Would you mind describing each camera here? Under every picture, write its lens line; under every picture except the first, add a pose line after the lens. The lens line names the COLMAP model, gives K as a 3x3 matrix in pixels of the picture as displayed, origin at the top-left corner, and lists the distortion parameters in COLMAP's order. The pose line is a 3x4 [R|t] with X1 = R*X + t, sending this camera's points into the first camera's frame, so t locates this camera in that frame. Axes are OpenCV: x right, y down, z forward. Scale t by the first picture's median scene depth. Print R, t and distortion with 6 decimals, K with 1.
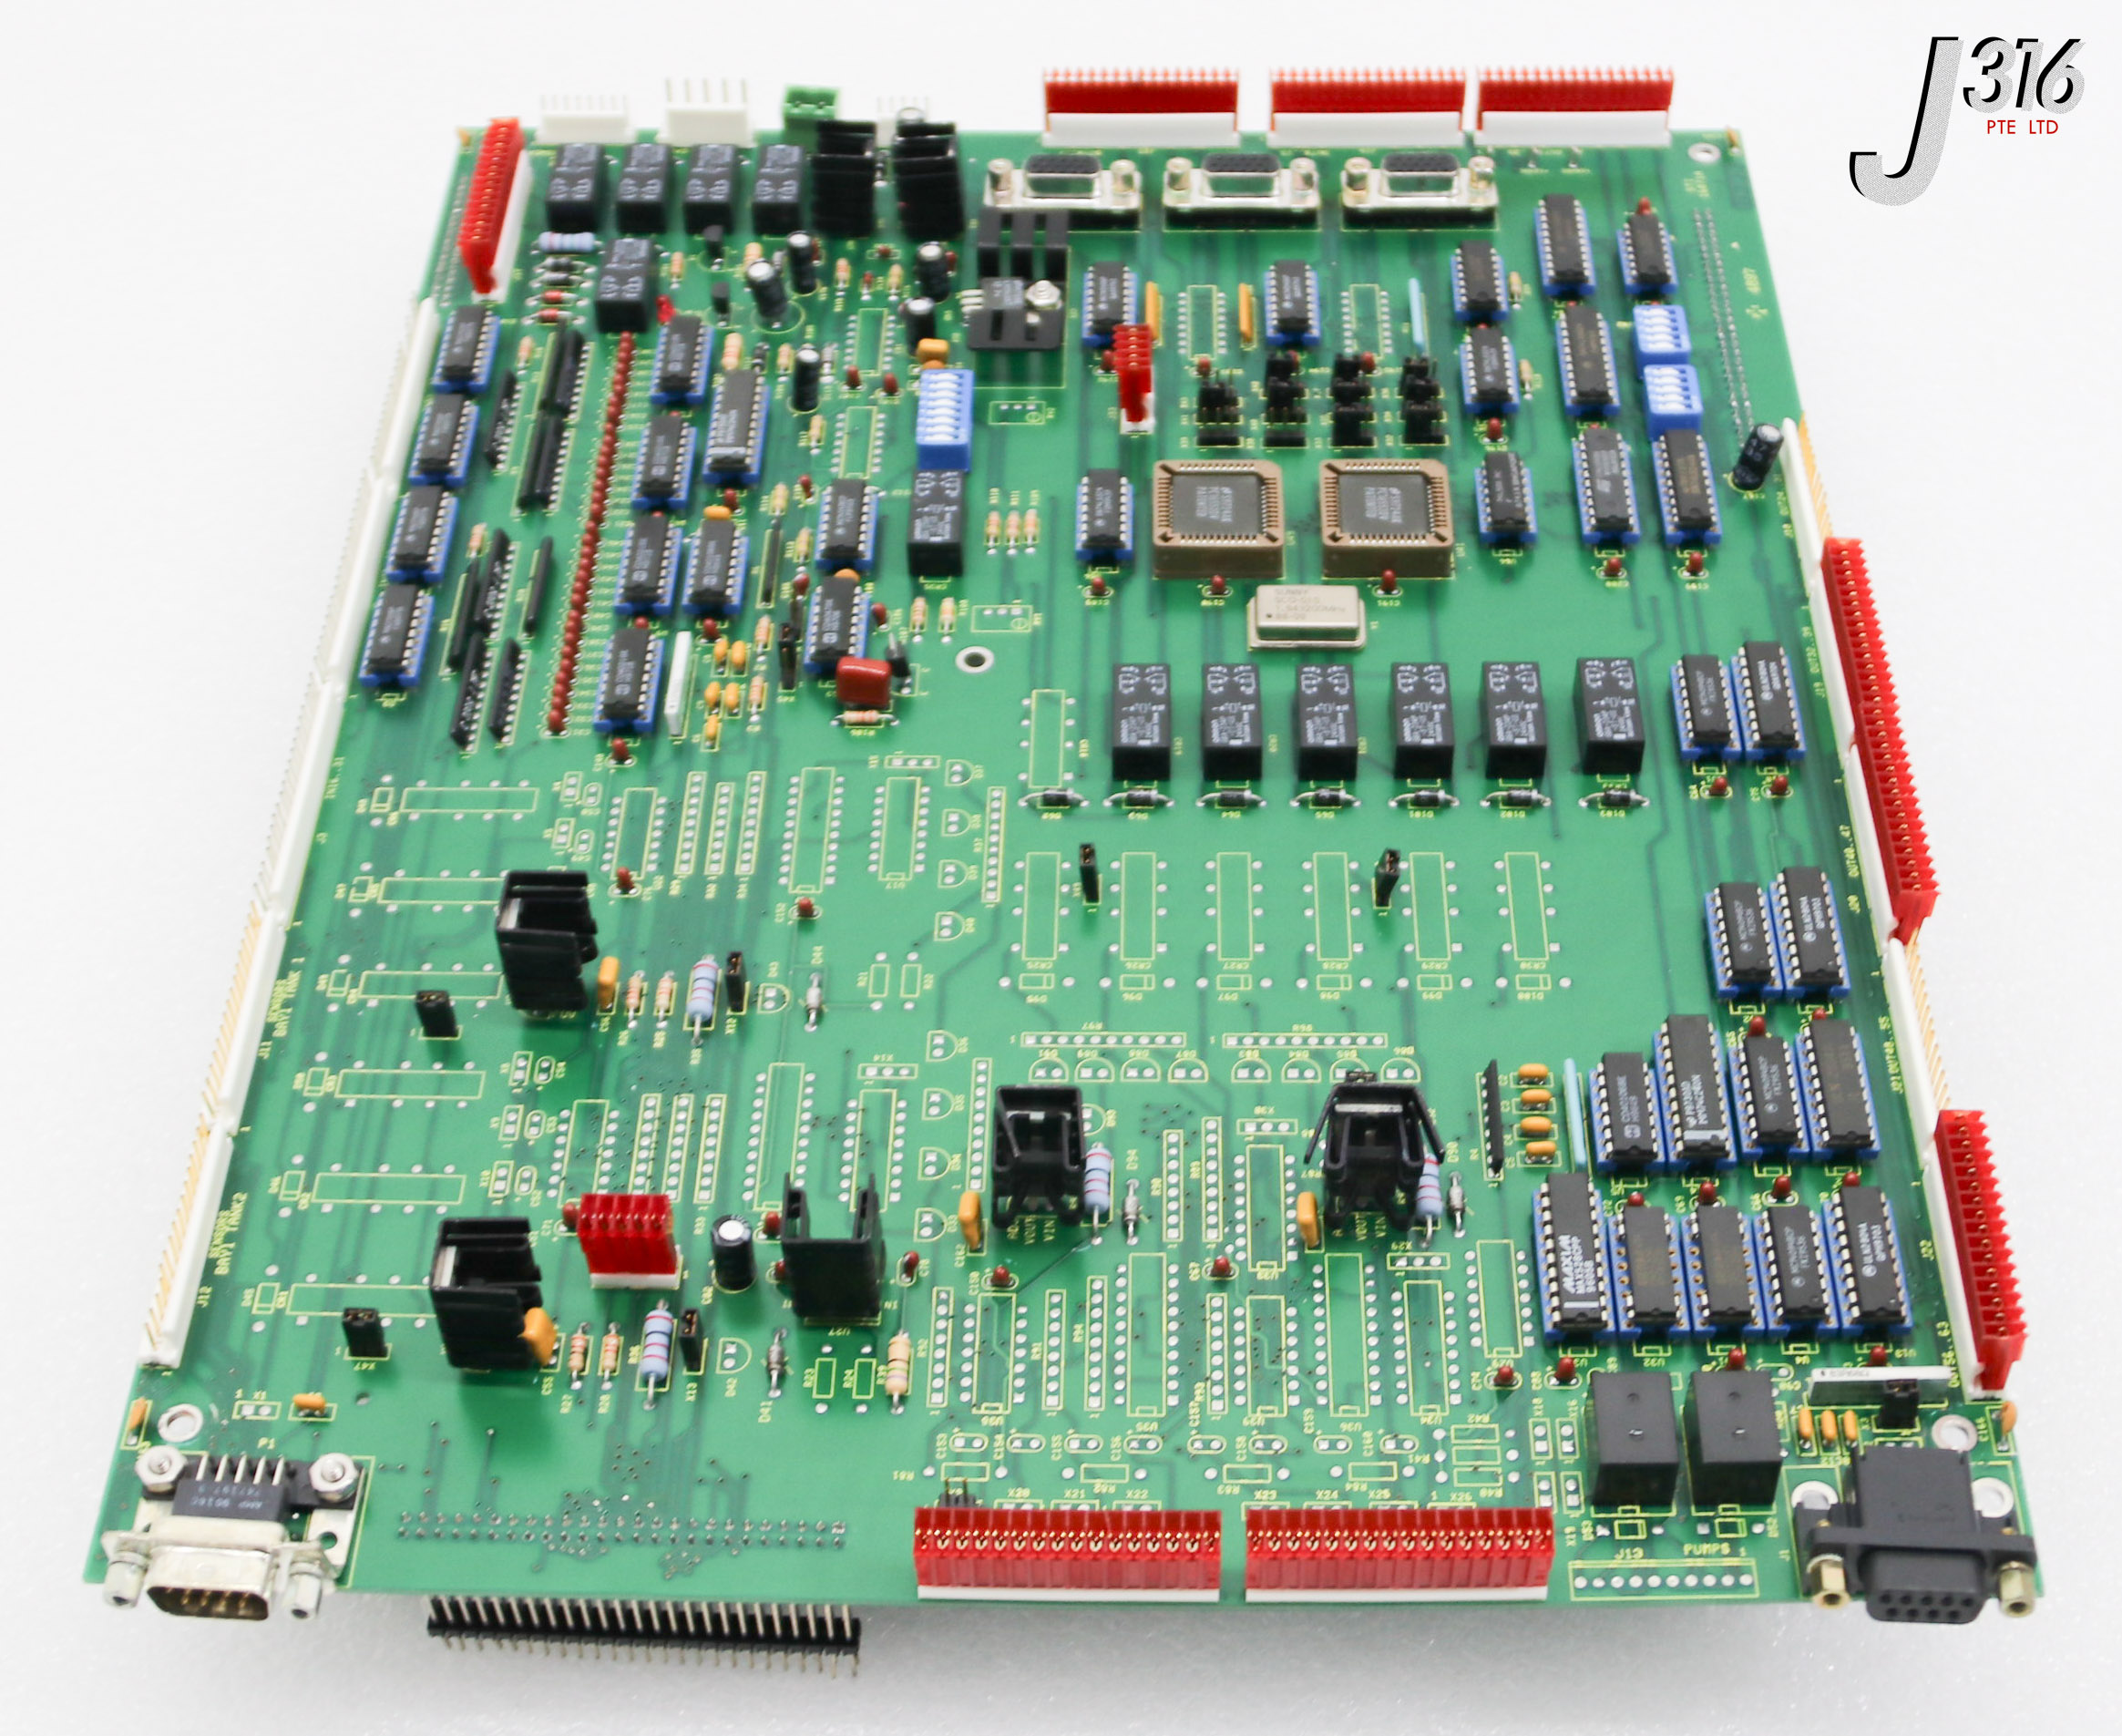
lens RADIAL K [[3058.6, 0, 1061.0], [0, 3058.6, 868.0], [0, 0, 1]] dist [-0.063241, -0.049051]
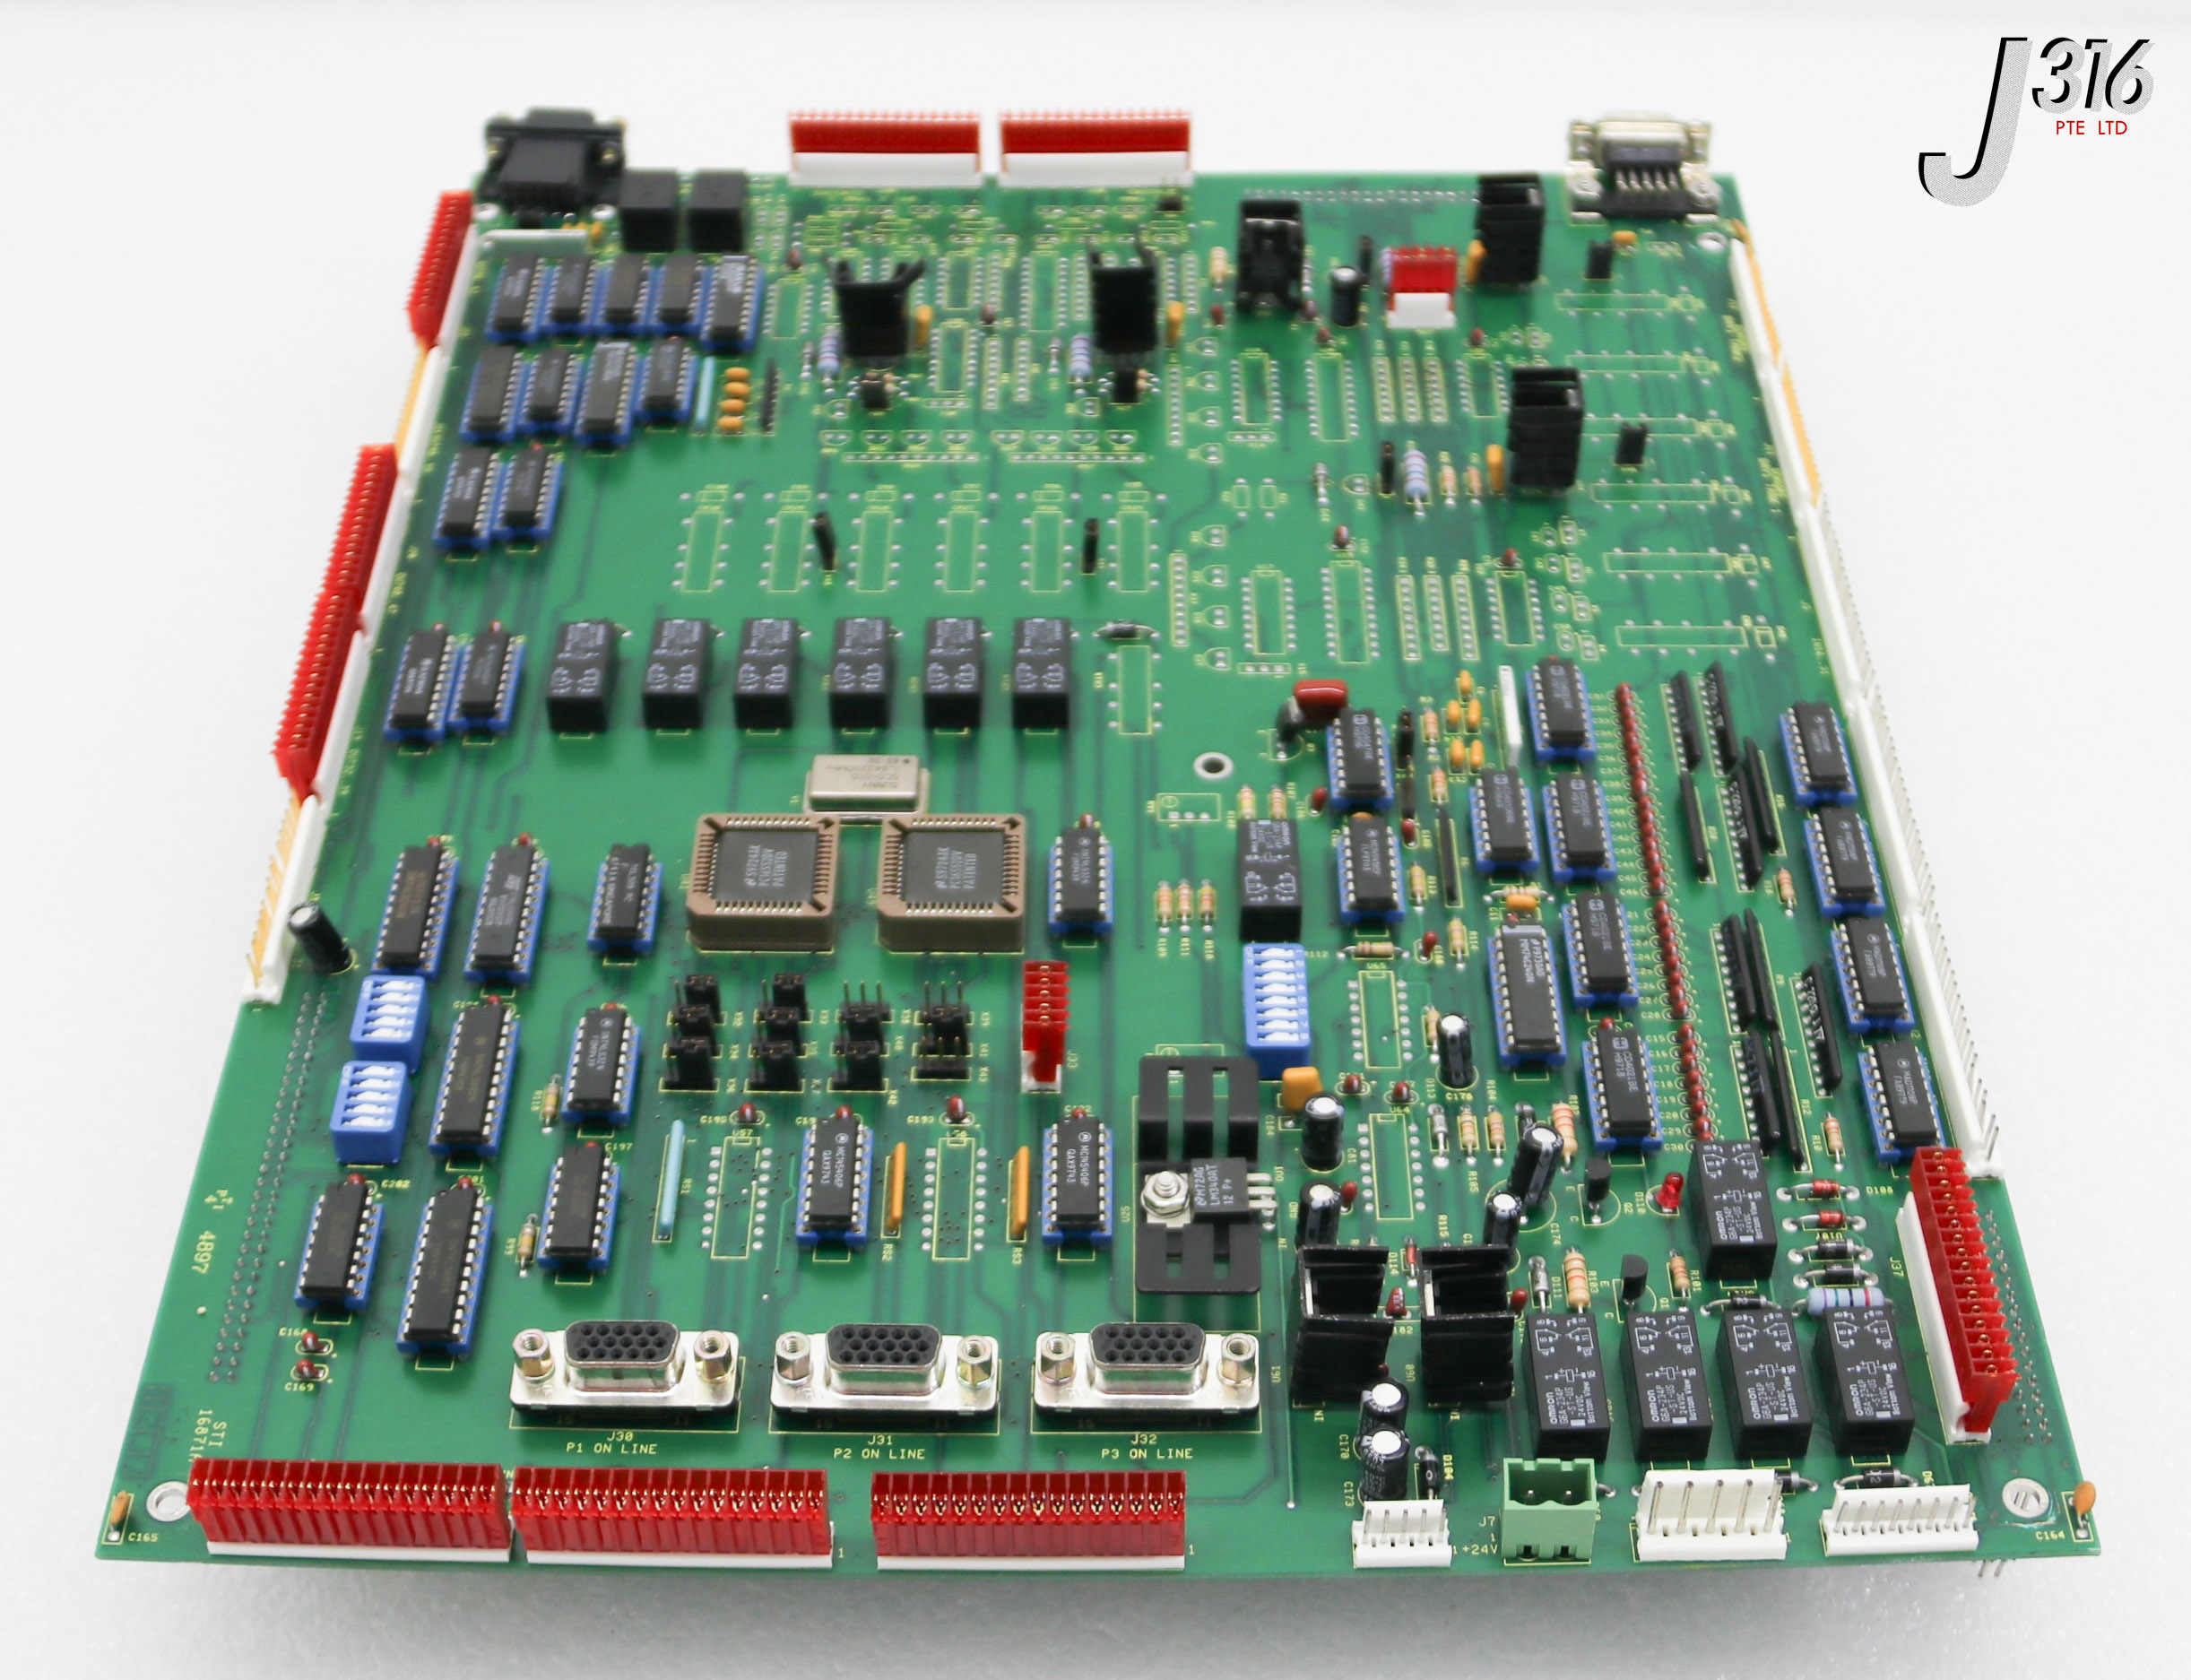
lens RADIAL K [[3063.2, 0, 1095.5], [0, 3063.2, 840.0], [0, 0, 1]] dist [-0.060984, -0.007177]
pose [[-0.999661, 0.025727, -0.004009, 0.014409], [-0.005205, -0.046609, 0.998900, -1.097987], [0.025511, 0.998582, 0.046728, 1.035631]]
